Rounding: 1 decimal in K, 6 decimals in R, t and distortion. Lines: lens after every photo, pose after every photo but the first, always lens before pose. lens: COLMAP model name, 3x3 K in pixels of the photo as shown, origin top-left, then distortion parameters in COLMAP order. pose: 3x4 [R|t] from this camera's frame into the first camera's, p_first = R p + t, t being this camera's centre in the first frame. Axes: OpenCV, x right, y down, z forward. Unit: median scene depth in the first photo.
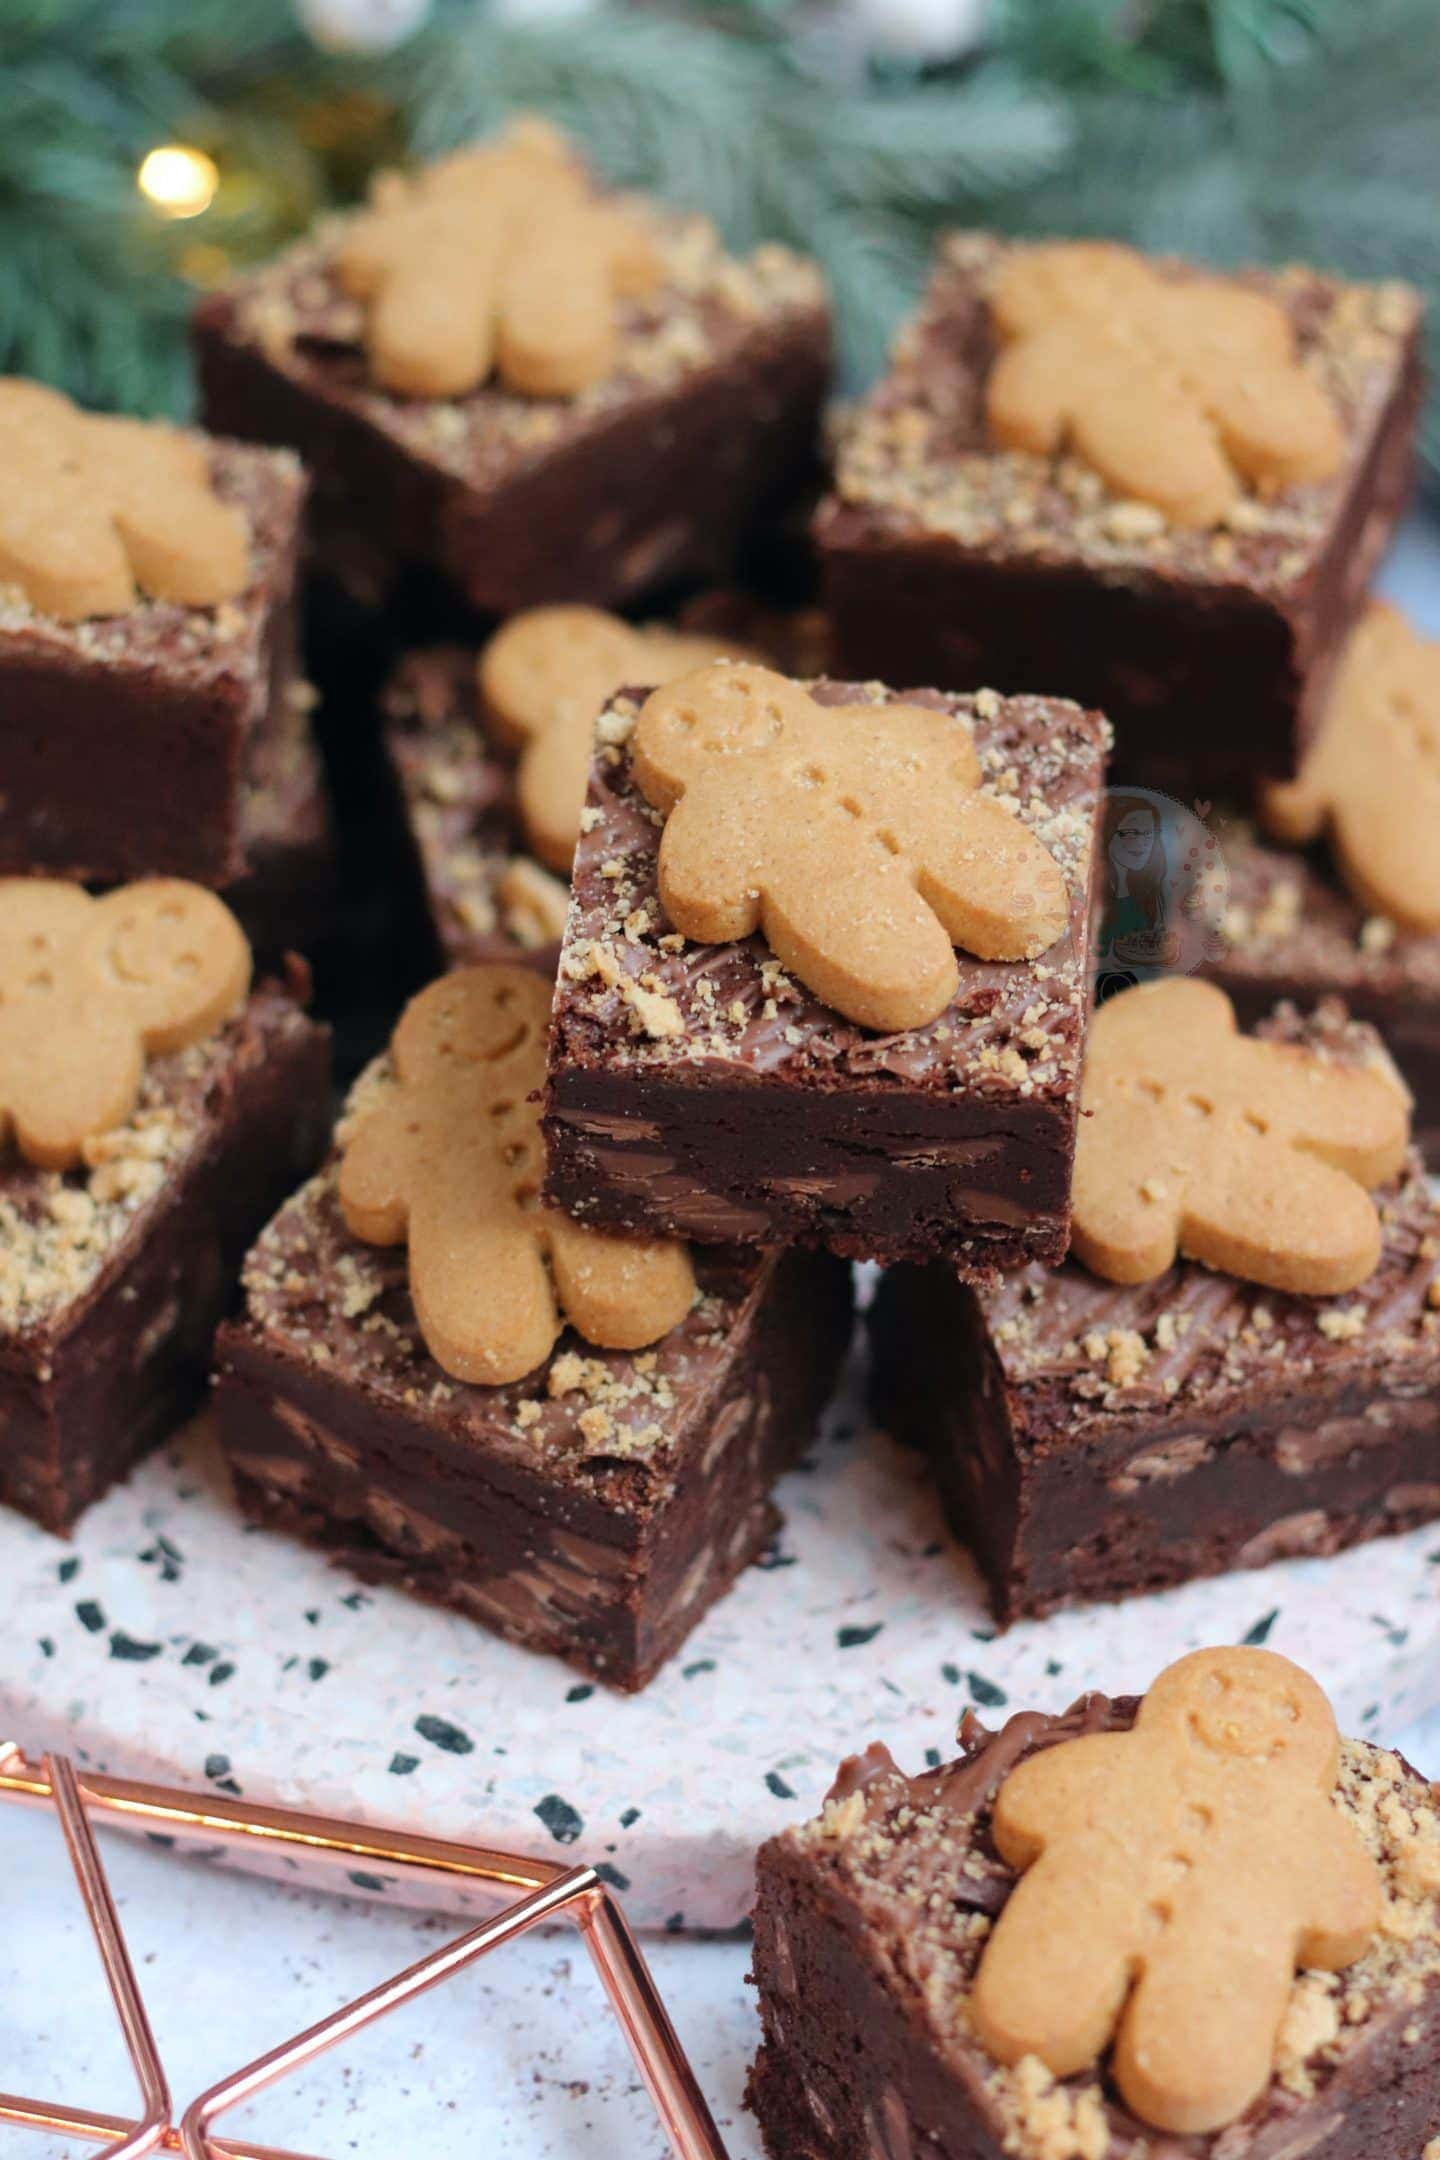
lens RADIAL K [[5863.5, 0, 720.0], [0, 5863.5, 1080.0], [0, 0, 1]] dist [-0.155273, 0.142379]
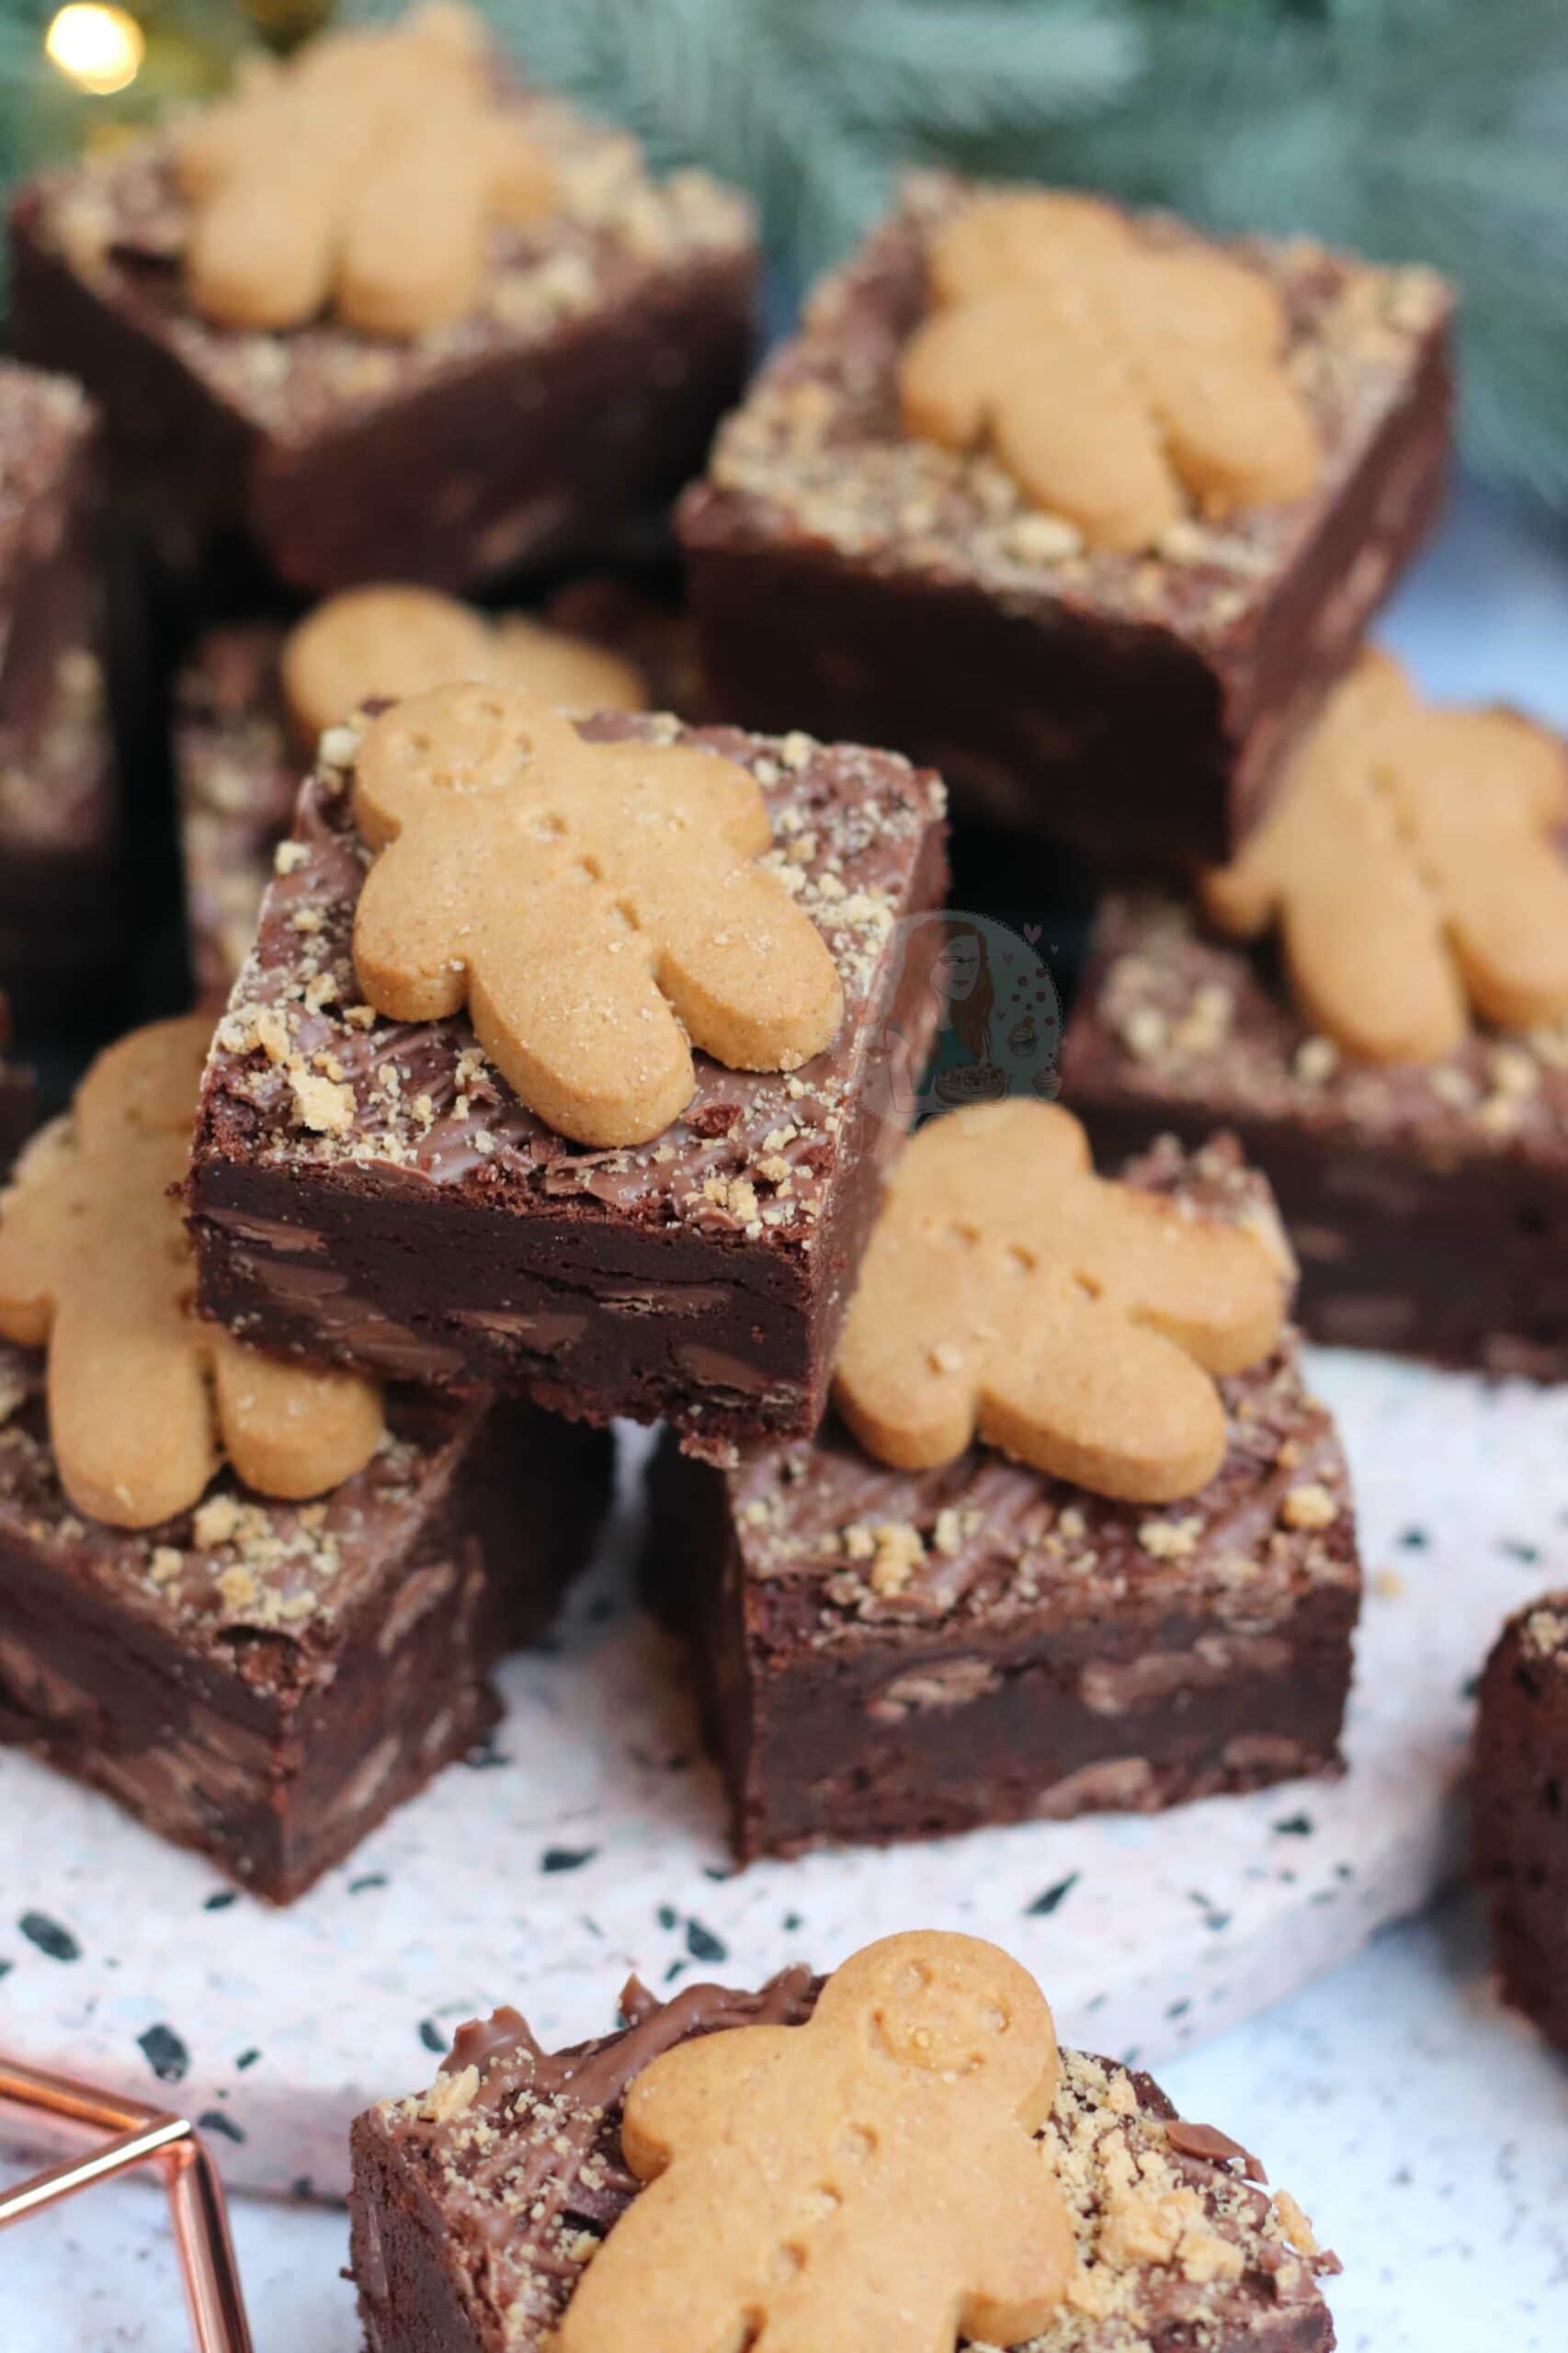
lens RADIAL K [[6387.3, 0, 784.0], [0, 6387.3, 1176.5], [0, 0, 1]] dist [-0.155273, 0.142379]
pose [[0.993528, 0.080547, -0.080088, 0.122113], [-0.078701, 0.996560, 0.025960, -0.028322], [0.081904, -0.019489, 0.996450, 0.106924]]
